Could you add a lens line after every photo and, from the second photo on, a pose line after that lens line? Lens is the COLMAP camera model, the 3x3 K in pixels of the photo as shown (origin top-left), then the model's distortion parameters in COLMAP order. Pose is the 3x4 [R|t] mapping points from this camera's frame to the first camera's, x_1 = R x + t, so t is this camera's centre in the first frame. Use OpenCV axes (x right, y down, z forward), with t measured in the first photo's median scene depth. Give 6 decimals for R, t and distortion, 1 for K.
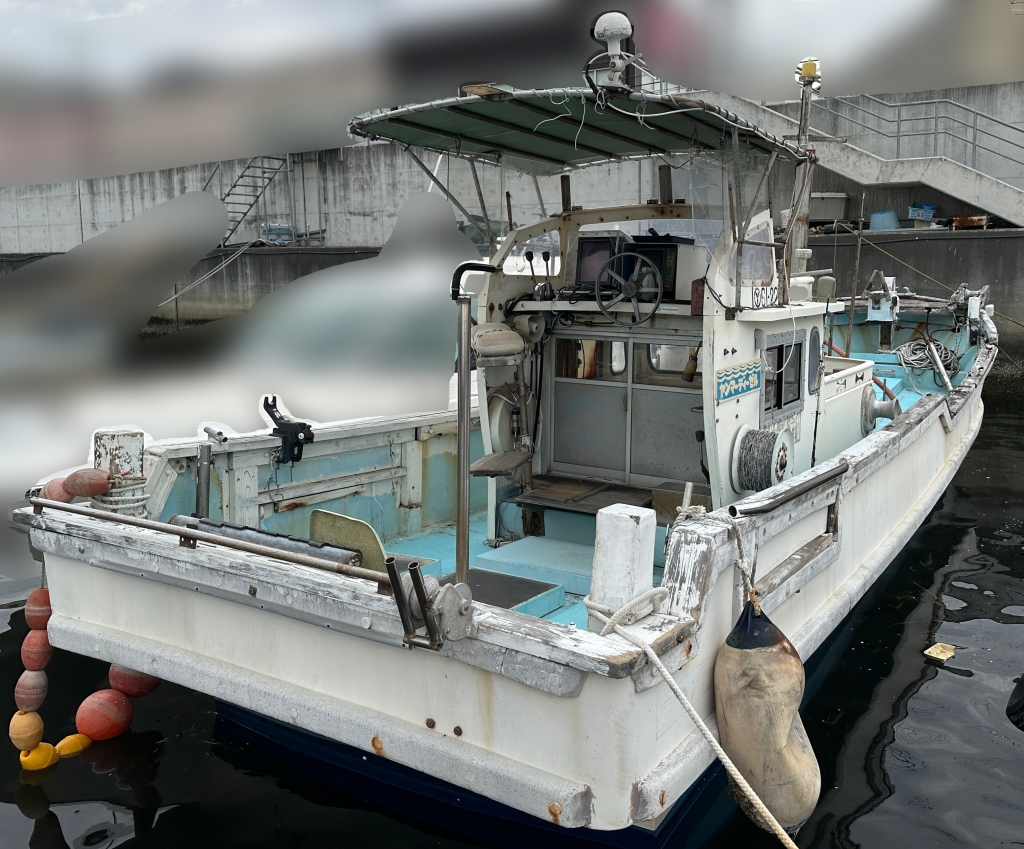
lens RADIAL K [[954.0, 0, 537.3], [0, 954.0, 358.5], [0, 0, 1]] dist [0.073443, 0.000000]
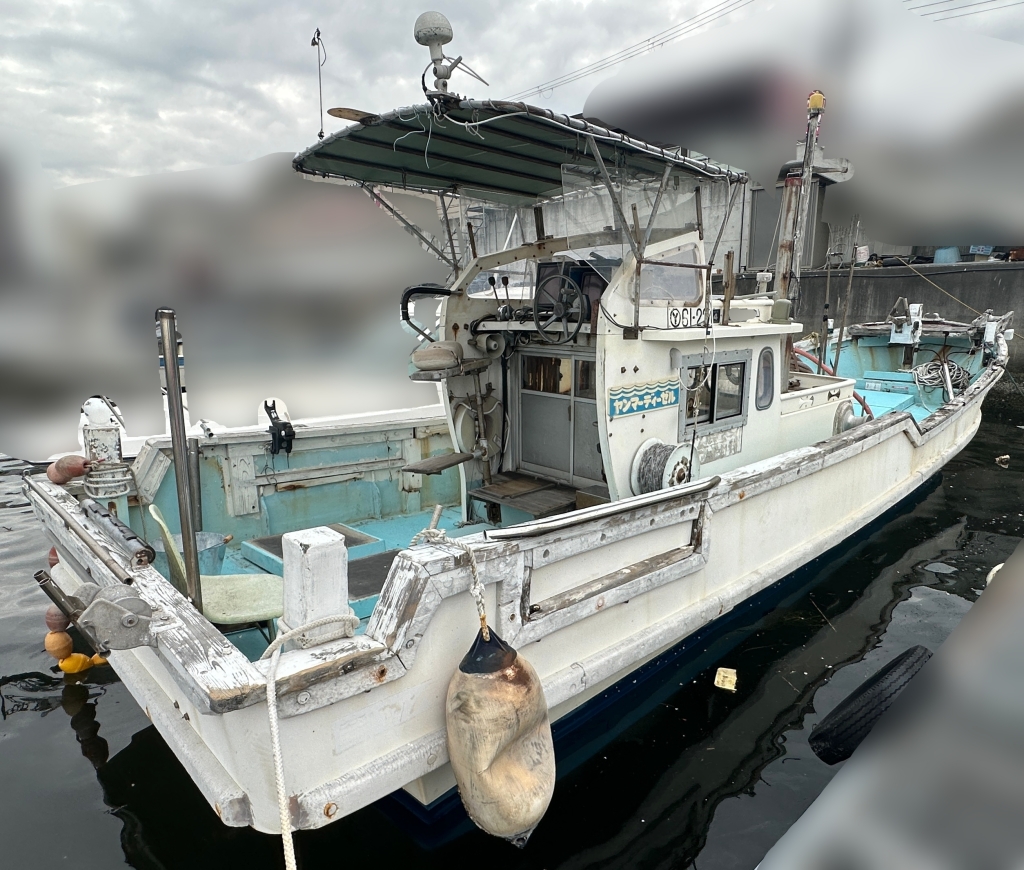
lens RADIAL K [[681.5, 0, 523.8], [0, 681.5, 482.7], [0, 0, 1]] dist [-0.010113, -0.000400]
pose [[0.971295, 0.055244, -0.231376, 0.250733], [-0.016205, 0.985767, 0.167337, -0.007719], [0.237327, -0.158784, 0.958365, 0.214790]]
